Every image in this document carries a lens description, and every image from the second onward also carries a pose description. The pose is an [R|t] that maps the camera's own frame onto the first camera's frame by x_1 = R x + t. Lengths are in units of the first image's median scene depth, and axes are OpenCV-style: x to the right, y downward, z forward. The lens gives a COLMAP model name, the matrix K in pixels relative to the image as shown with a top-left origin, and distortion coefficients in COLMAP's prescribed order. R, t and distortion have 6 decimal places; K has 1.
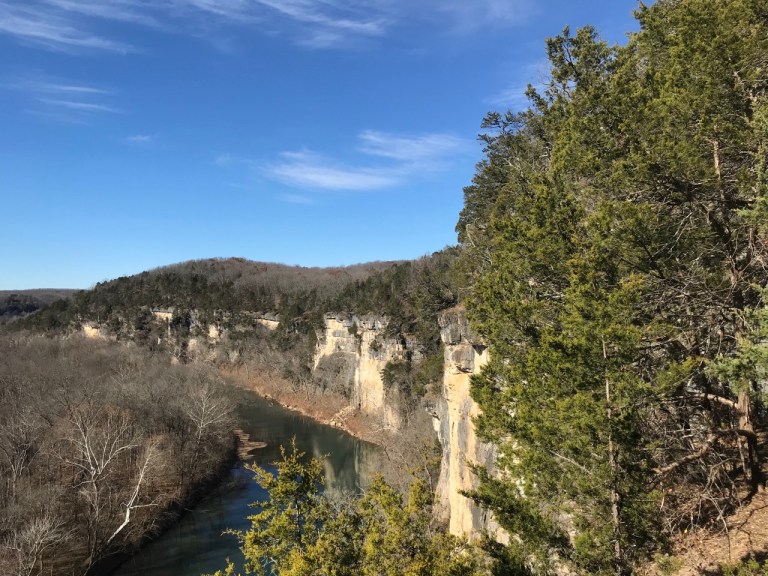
lens RADIAL K [[630.4, 0, 393.2], [0, 630.4, 276.7], [0, 0, 1]] dist [-0.008343, -0.009108]
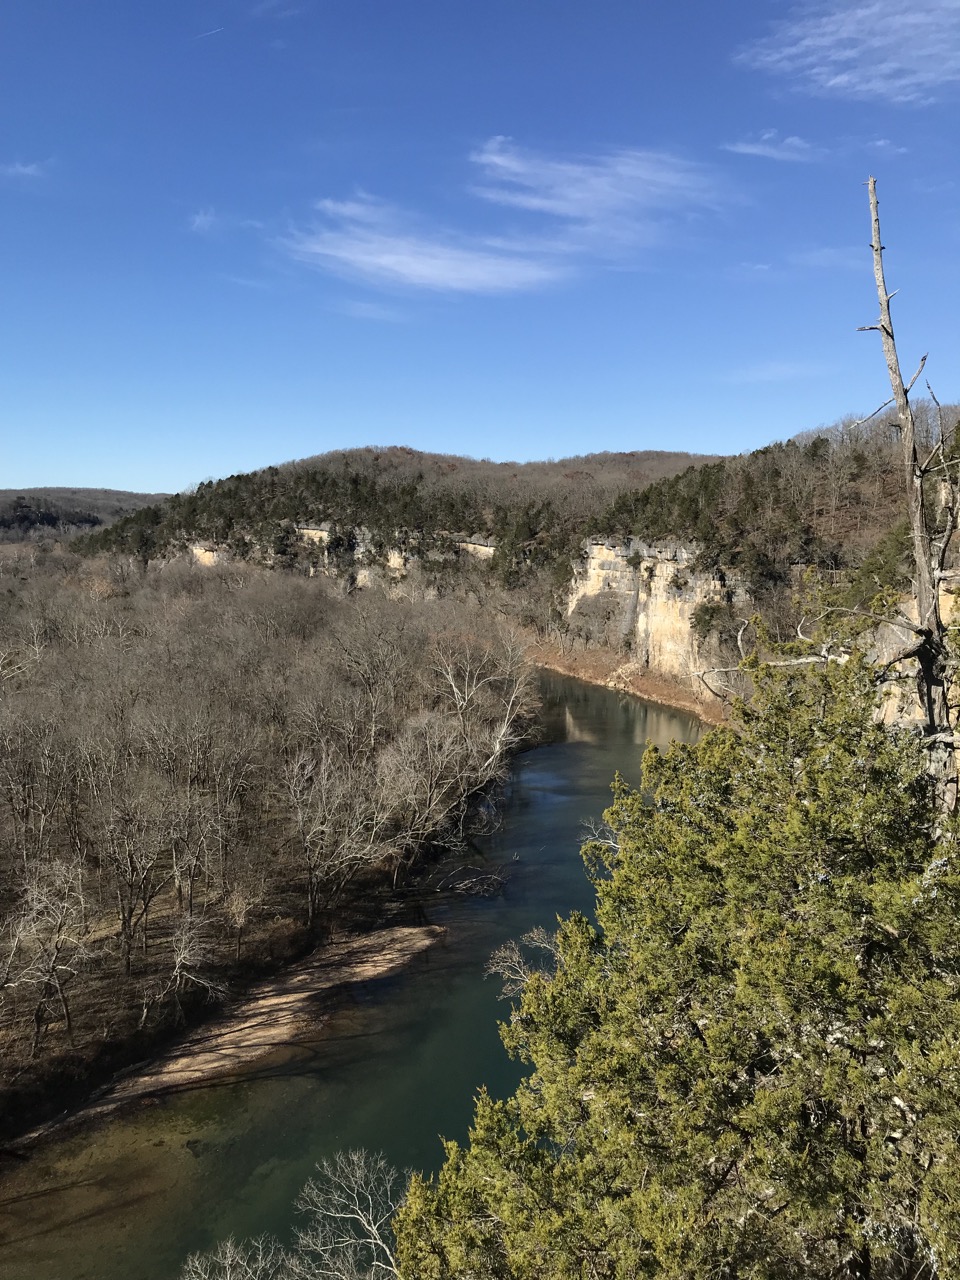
lens RADIAL K [[1048.3, 0, 473.9], [0, 1048.3, 670.0], [0, 0, 1]] dist [0.046301, -0.108731]
pose [[0.993714, 0.034393, -0.106537, -0.105358], [-0.014295, 0.982832, 0.183948, -0.010013], [0.111035, -0.181269, 0.977145, -0.198889]]
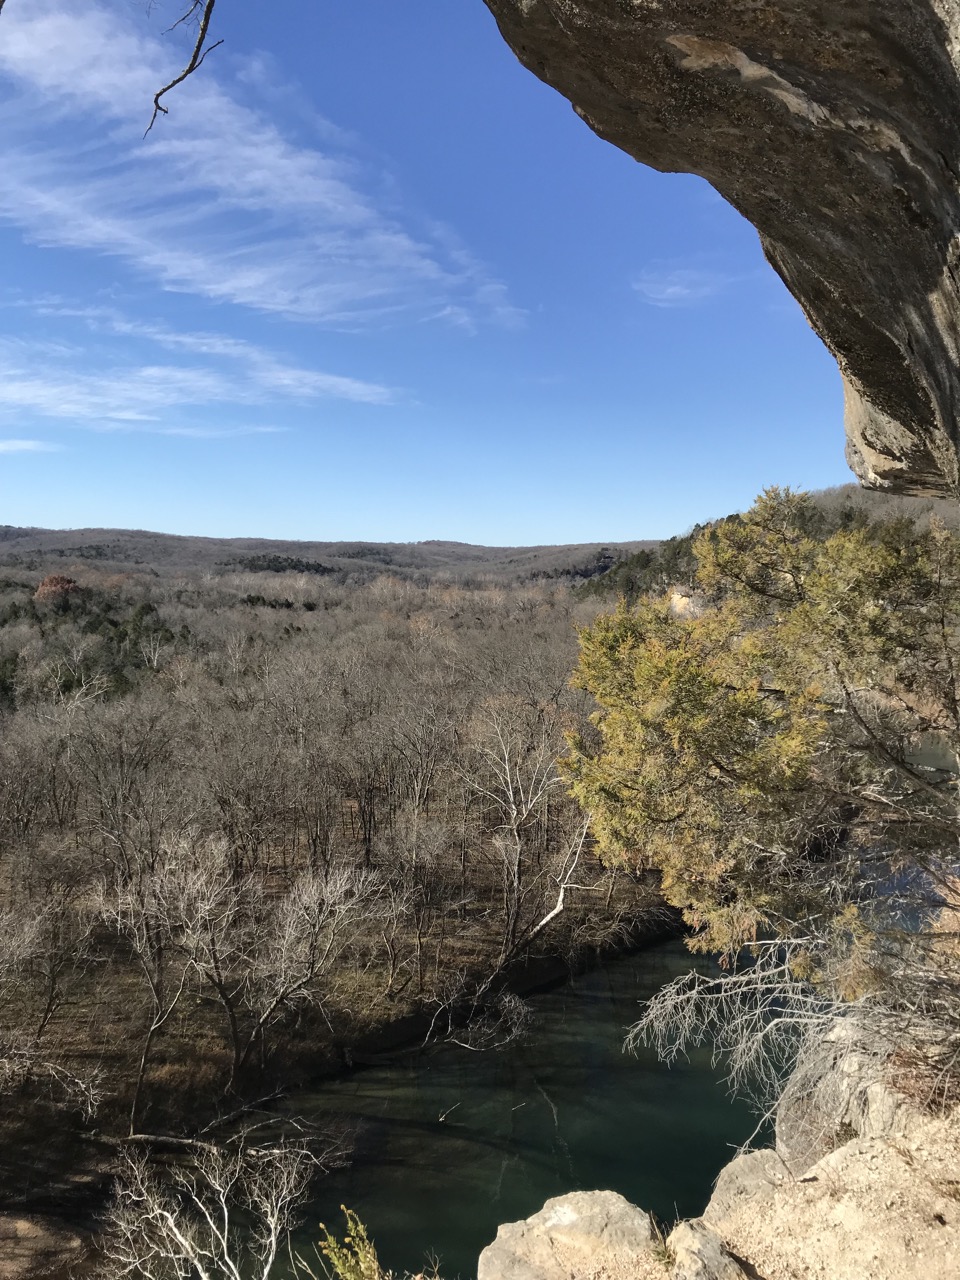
lens RADIAL K [[1048.3, 0, 479.1], [0, 1048.3, 632.4], [0, 0, 1]] dist [0.046301, -0.108731]
pose [[0.779767, 0.061157, -0.623076, 0.034386], [0.002719, 0.994877, 0.101052, 0.019385], [0.626064, -0.080491, 0.775606, 0.095921]]
